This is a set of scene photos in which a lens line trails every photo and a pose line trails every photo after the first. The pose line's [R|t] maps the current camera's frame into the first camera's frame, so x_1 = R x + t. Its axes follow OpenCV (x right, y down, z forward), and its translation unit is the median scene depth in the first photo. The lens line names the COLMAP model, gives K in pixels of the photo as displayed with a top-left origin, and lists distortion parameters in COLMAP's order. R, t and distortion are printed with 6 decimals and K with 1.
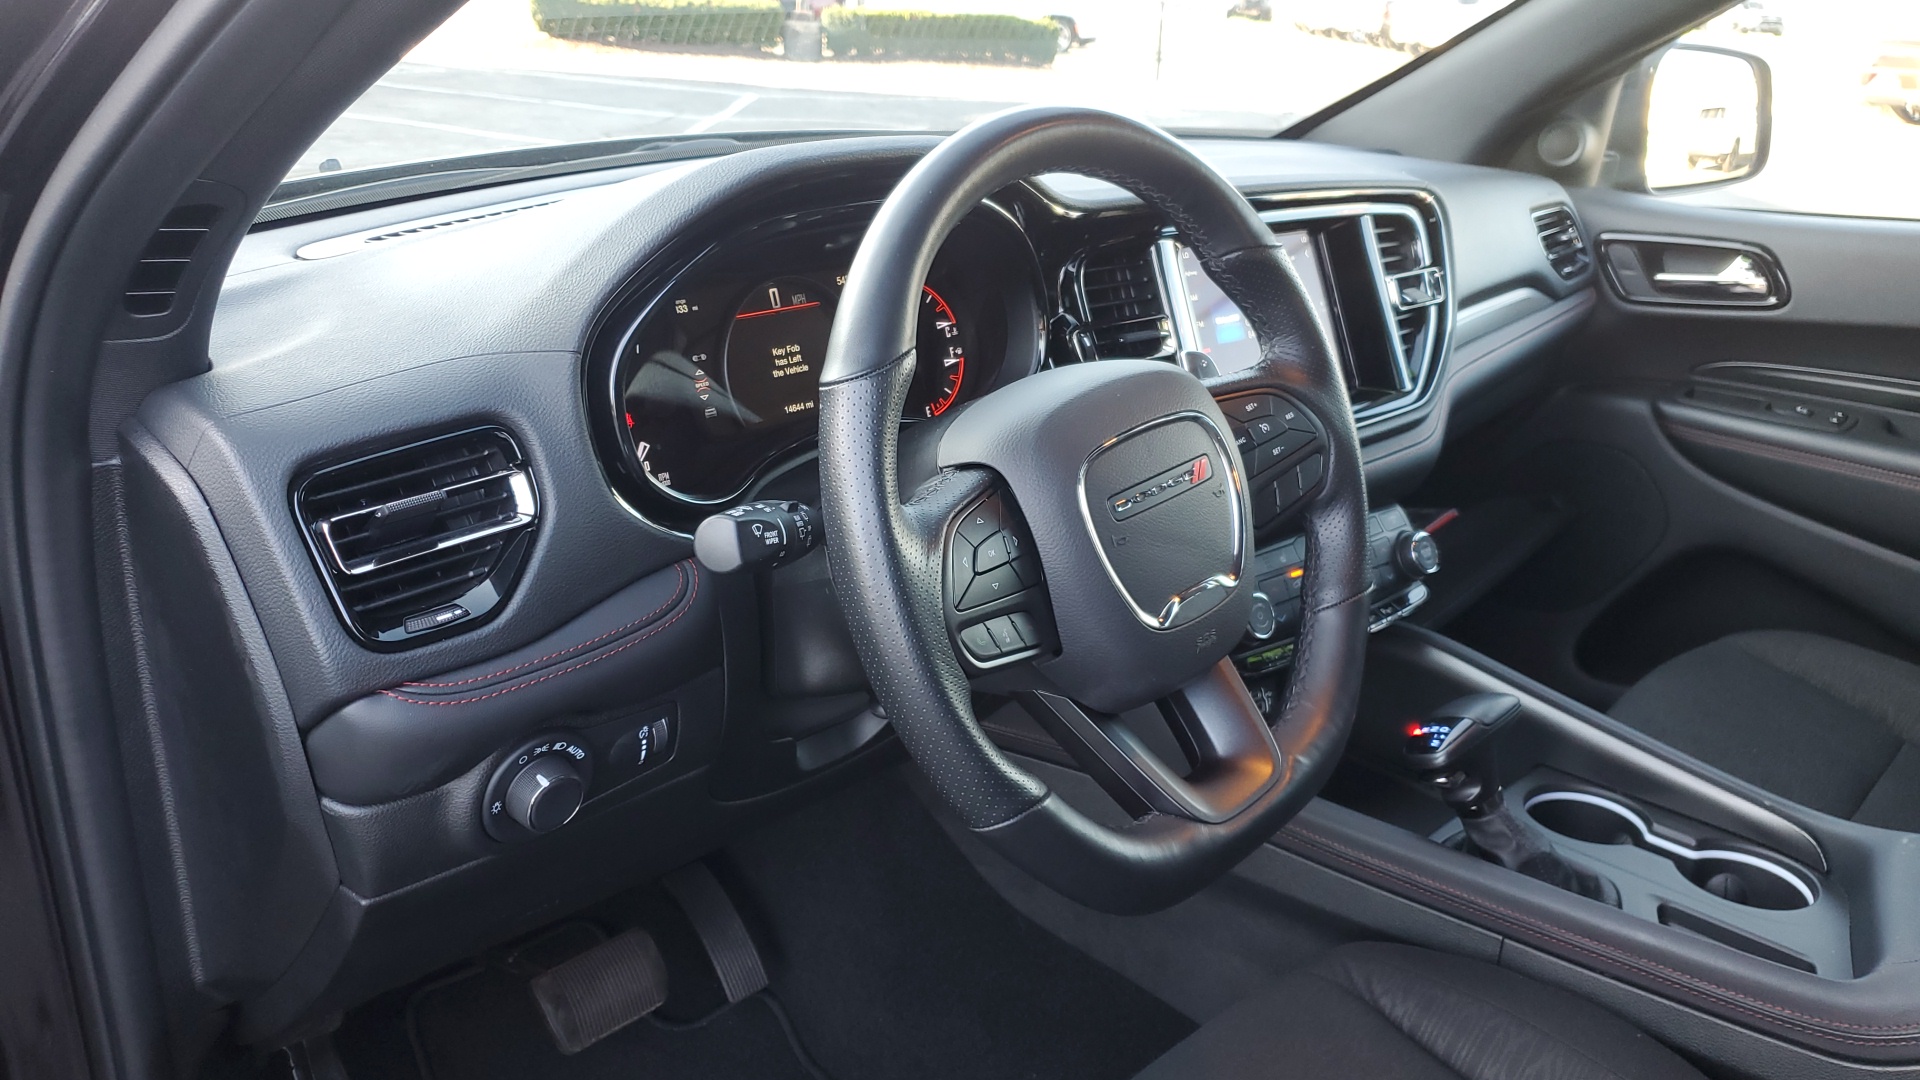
lens RADIAL K [[1531.8, 0, 948.1], [0, 1531.8, 535.6], [0, 0, 1]] dist [0.028649, -0.003236]
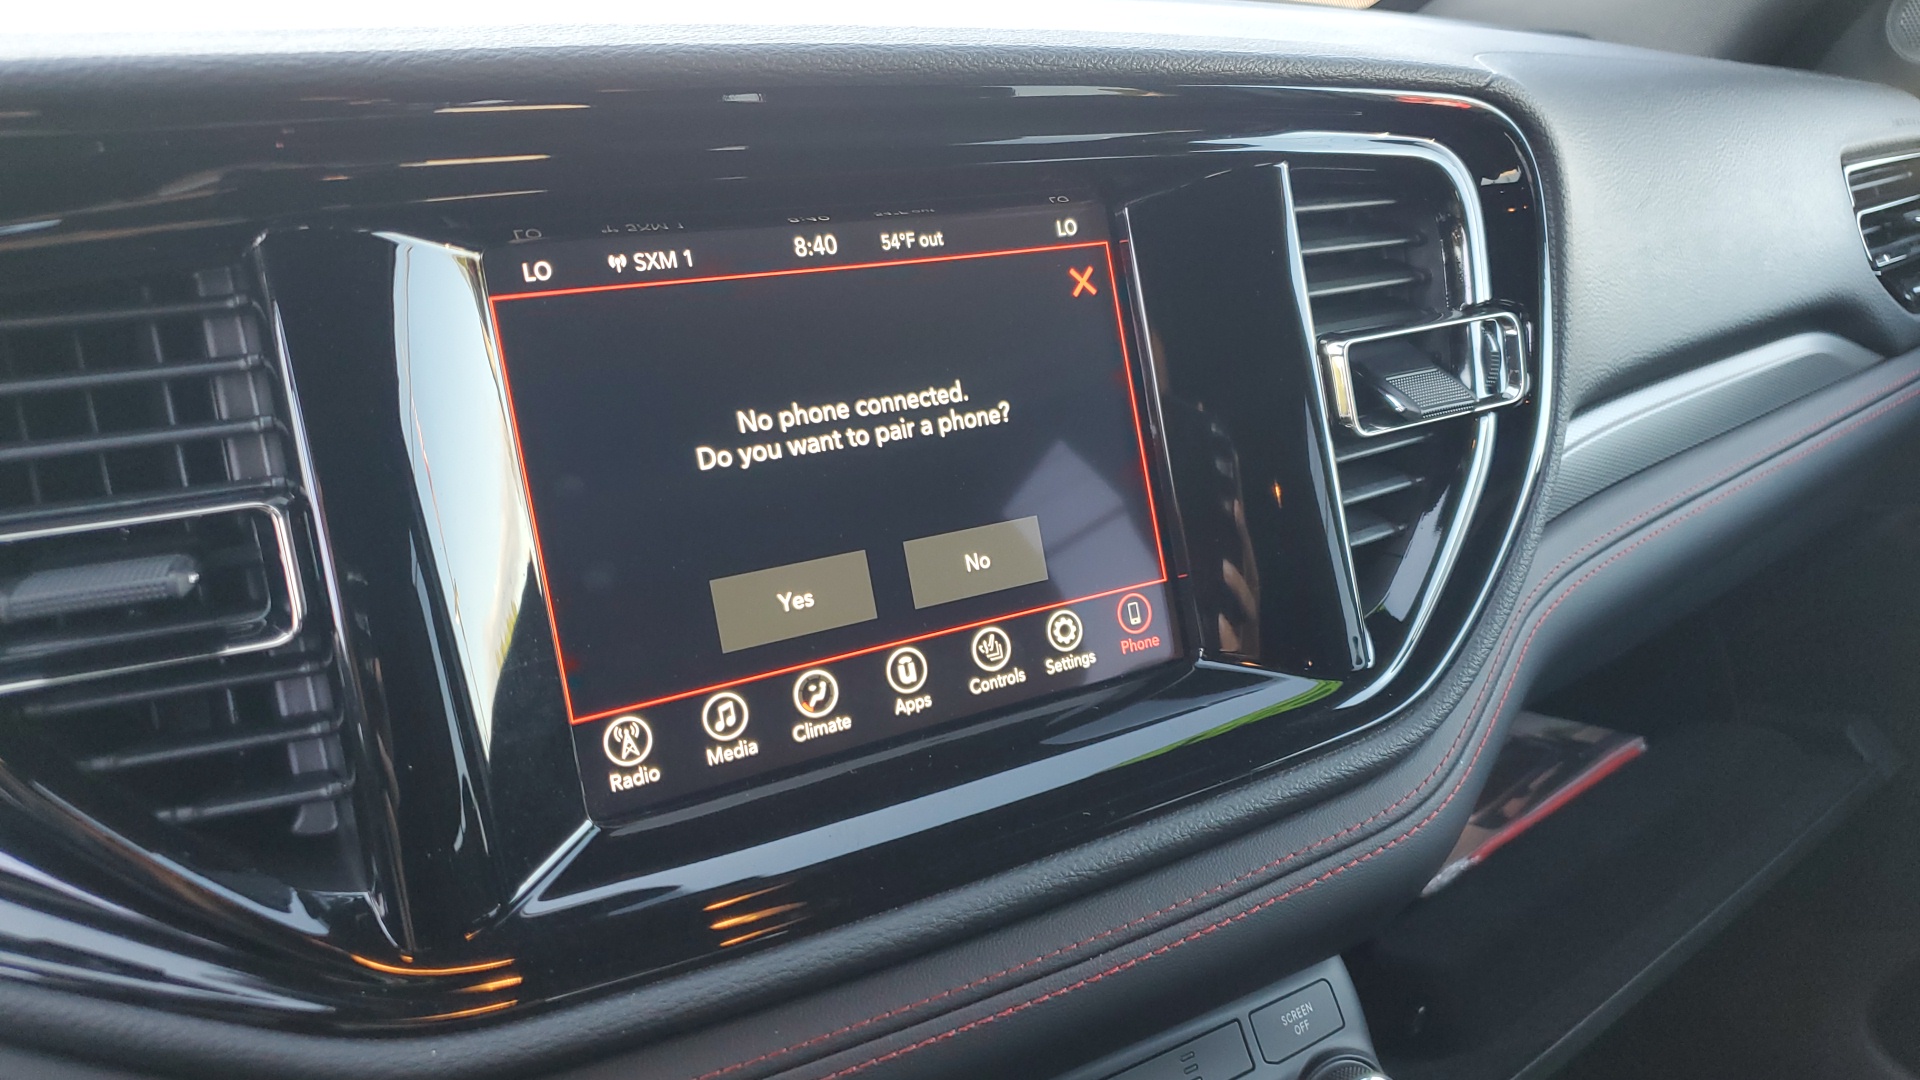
lens RADIAL K [[1531.8, 0, 974.8], [0, 1531.8, 538.4], [0, 0, 1]] dist [0.028649, -0.003236]
pose [[0.983593, 0.071104, -0.165799, 0.213624], [-0.062966, 0.996562, 0.053841, -0.109728], [0.169057, -0.042518, 0.984689, 0.510935]]
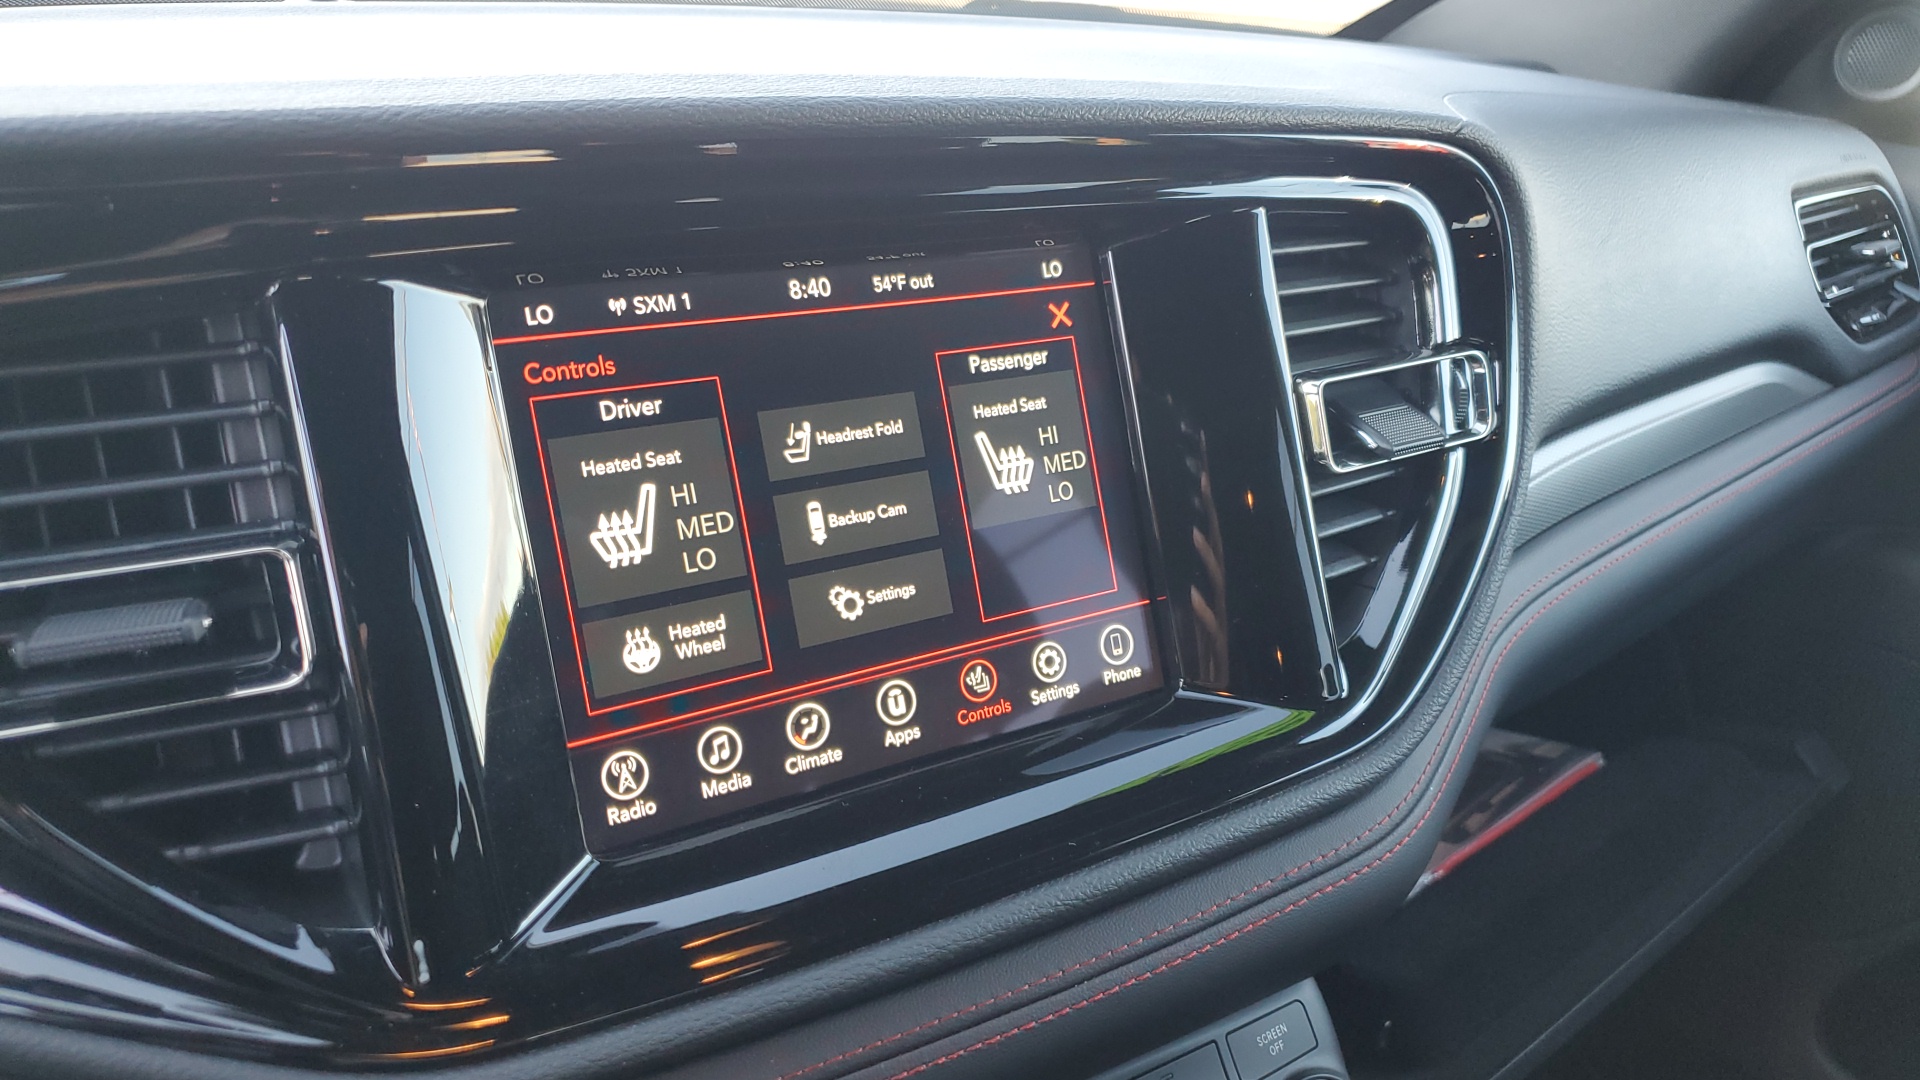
lens RADIAL K [[1531.8, 0, 978.8], [0, 1531.8, 534.2], [0, 0, 1]] dist [0.028649, -0.003236]
pose [[0.987570, 0.073919, -0.138713, 0.209833], [-0.068042, 0.996592, 0.046643, -0.114933], [0.141688, -0.036625, 0.989234, 0.504523]]
